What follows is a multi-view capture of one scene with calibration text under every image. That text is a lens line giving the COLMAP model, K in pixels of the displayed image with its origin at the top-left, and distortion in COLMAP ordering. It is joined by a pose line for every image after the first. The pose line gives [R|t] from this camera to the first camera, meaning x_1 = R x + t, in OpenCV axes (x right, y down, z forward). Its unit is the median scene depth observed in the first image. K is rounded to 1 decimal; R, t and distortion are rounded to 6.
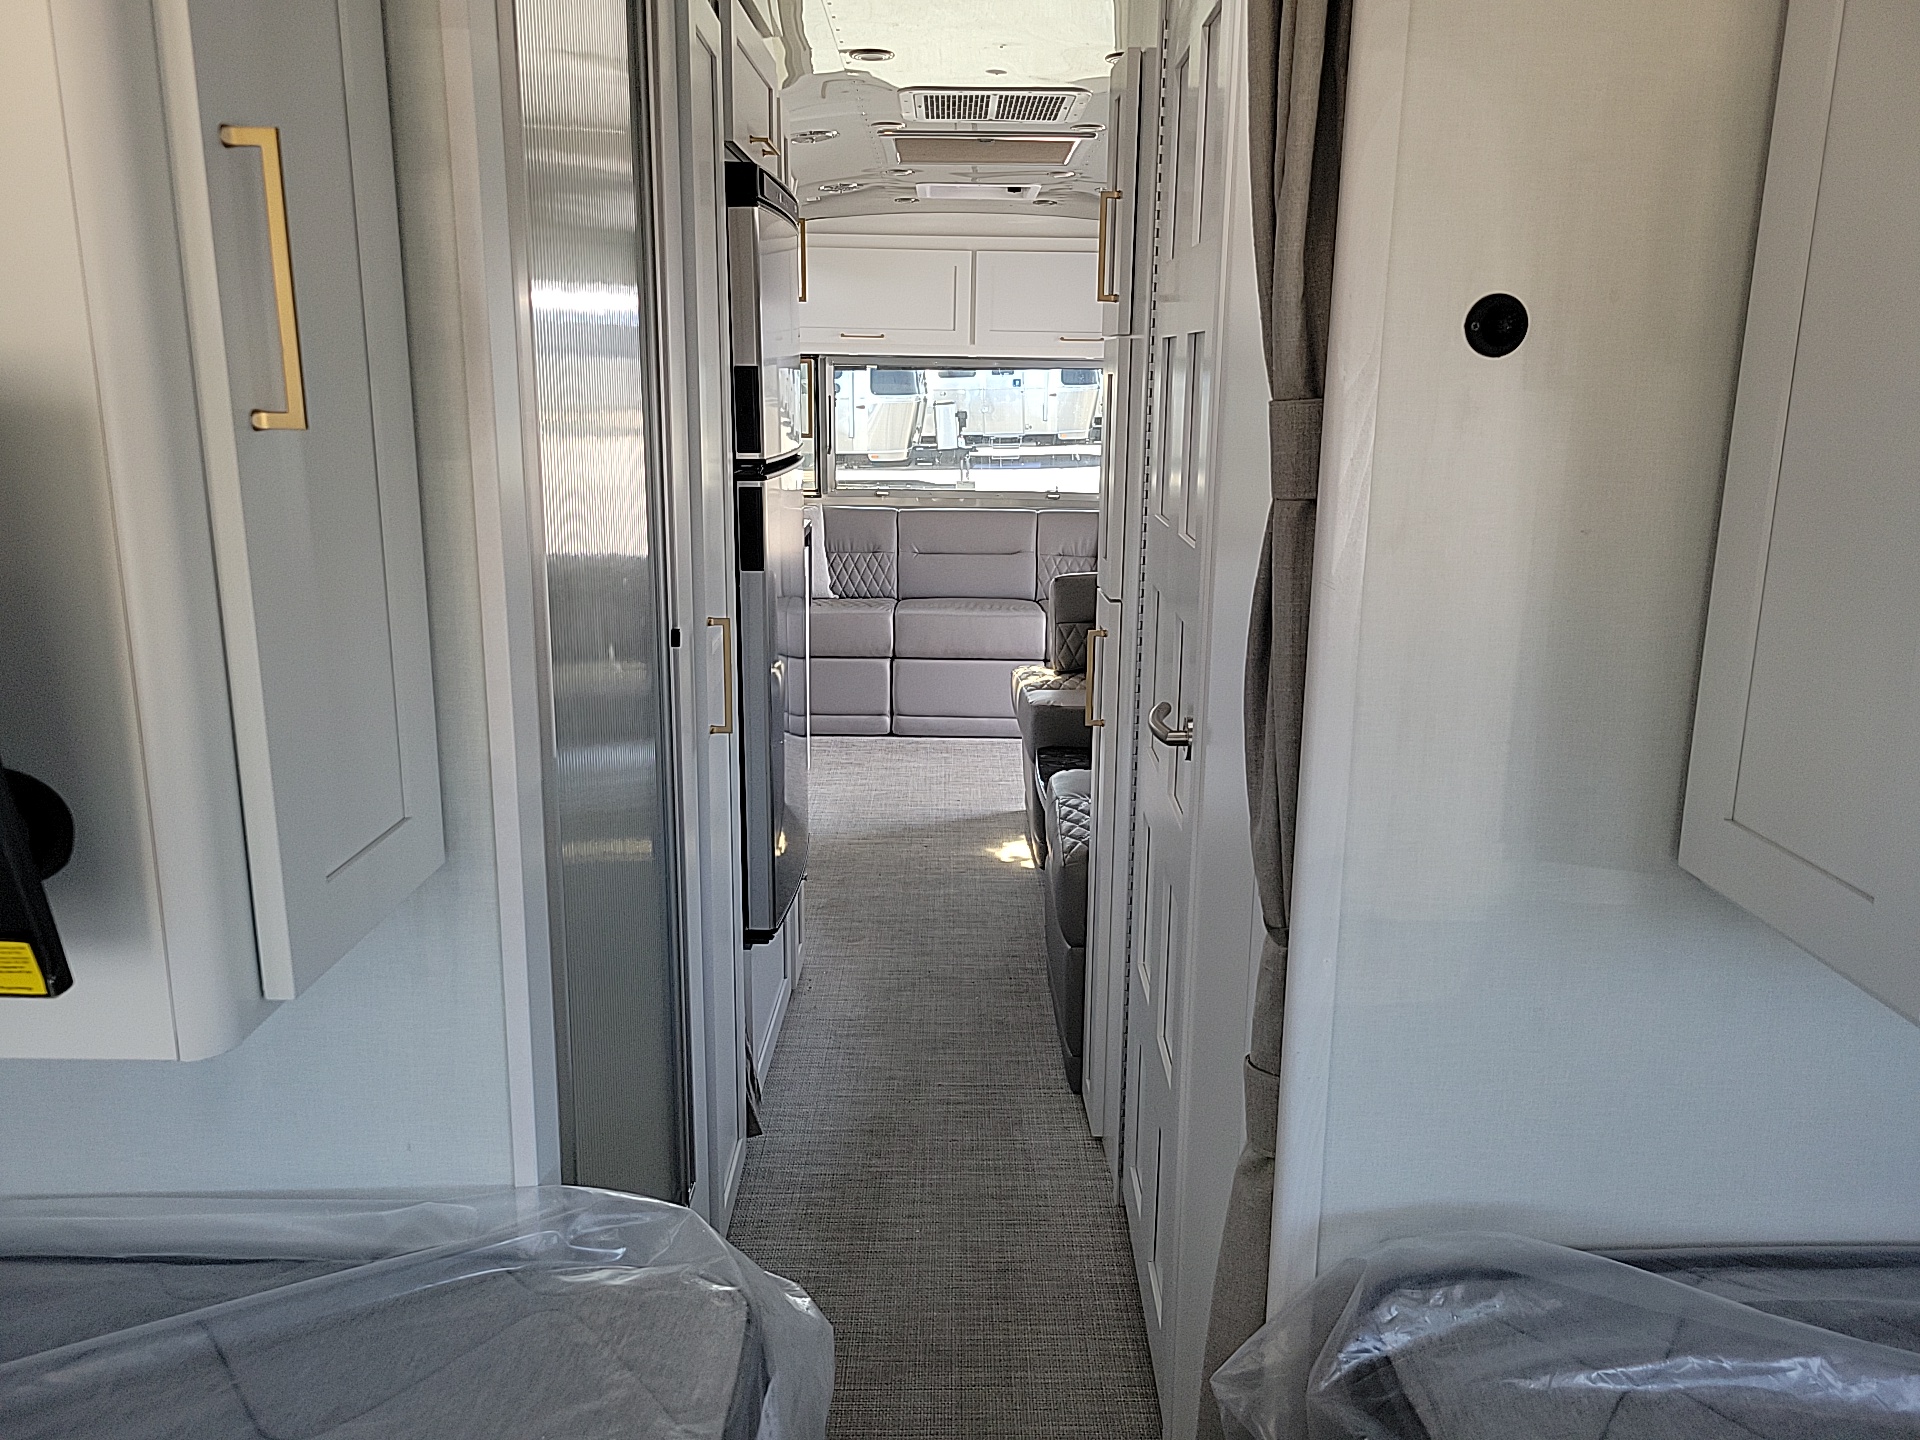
lens RADIAL K [[1435.9, 0, 956.7], [0, 1435.9, 714.1], [0, 0, 1]] dist [0.036775, -0.029153]
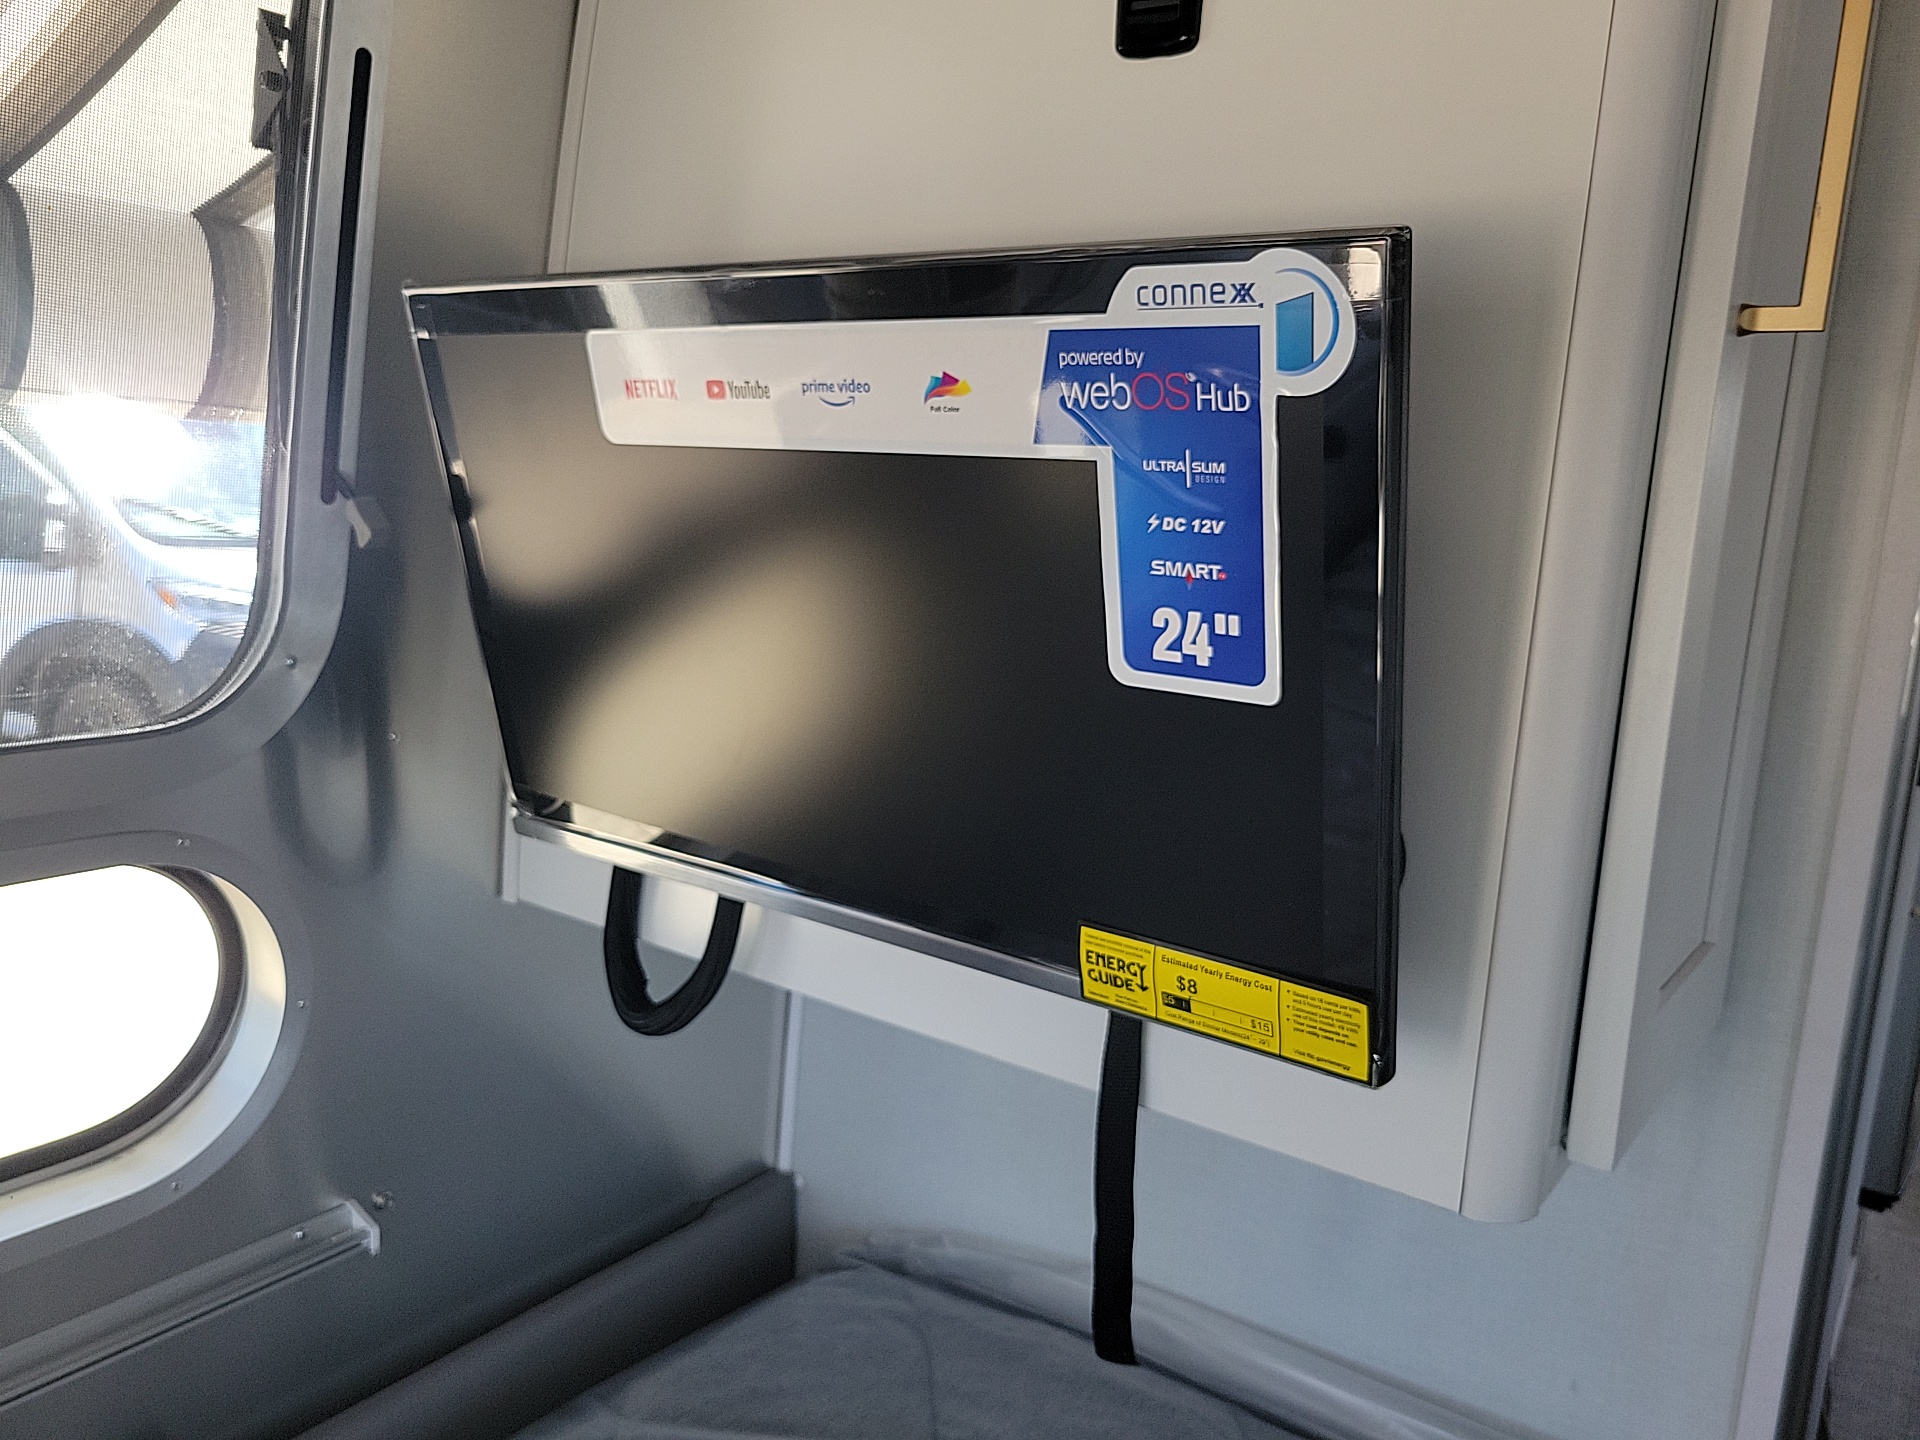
lens RADIAL K [[1435.9, 0, 956.7], [0, 1435.9, 714.1], [0, 0, 1]] dist [0.036775, -0.029153]
pose [[0.817437, 0.126991, -0.561846, -0.385863], [-0.180860, 0.982653, -0.041032, 0.075038], [0.546889, 0.135157, 0.826224, 0.257285]]
